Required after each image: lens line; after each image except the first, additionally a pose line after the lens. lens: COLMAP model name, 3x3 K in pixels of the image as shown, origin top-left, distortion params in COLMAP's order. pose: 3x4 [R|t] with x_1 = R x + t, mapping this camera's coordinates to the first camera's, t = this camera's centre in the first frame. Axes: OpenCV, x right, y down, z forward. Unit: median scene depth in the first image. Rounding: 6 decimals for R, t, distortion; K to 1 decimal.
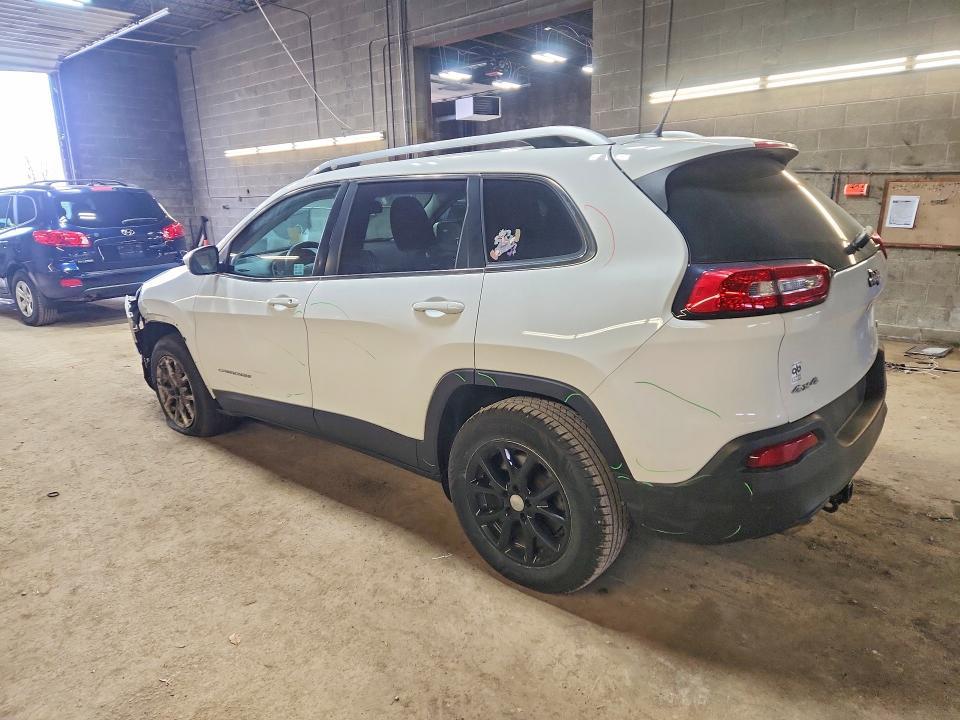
lens RADIAL K [[656.5, 0, 473.4], [0, 656.5, 356.7], [0, 0, 1]] dist [0.085275, -0.074655]
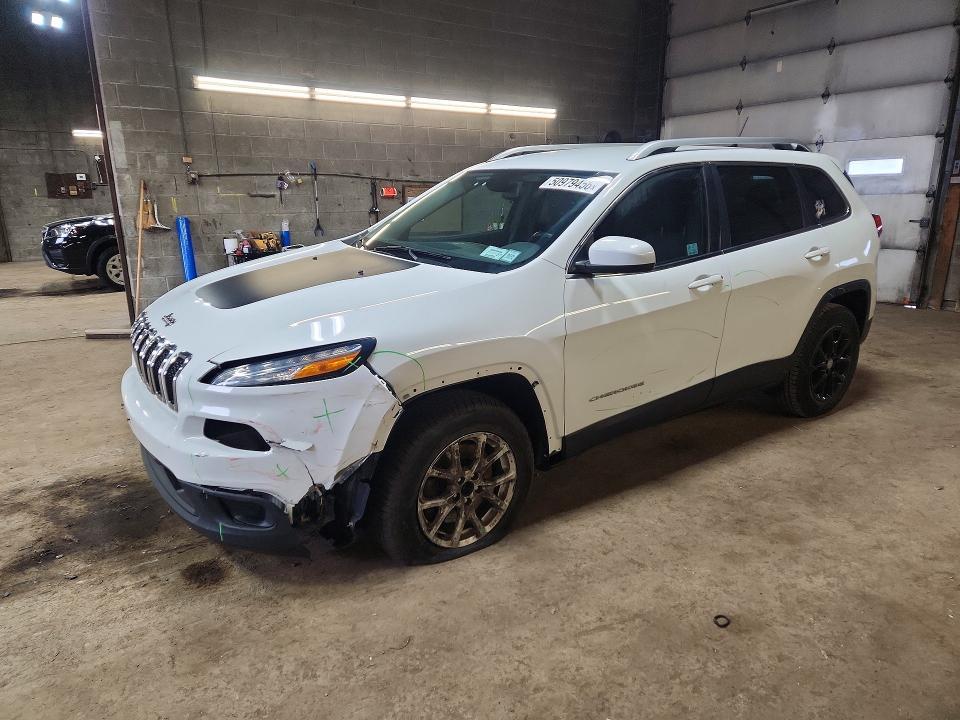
lens RADIAL K [[656.5, 0, 473.4], [0, 656.5, 356.7], [0, 0, 1]] dist [0.085275, -0.074655]
pose [[0.203871, -0.212849, 0.955579, -1.212336], [0.225573, 0.960029, 0.165715, -0.199107], [-0.952656, 0.181769, 0.243735, 1.001073]]
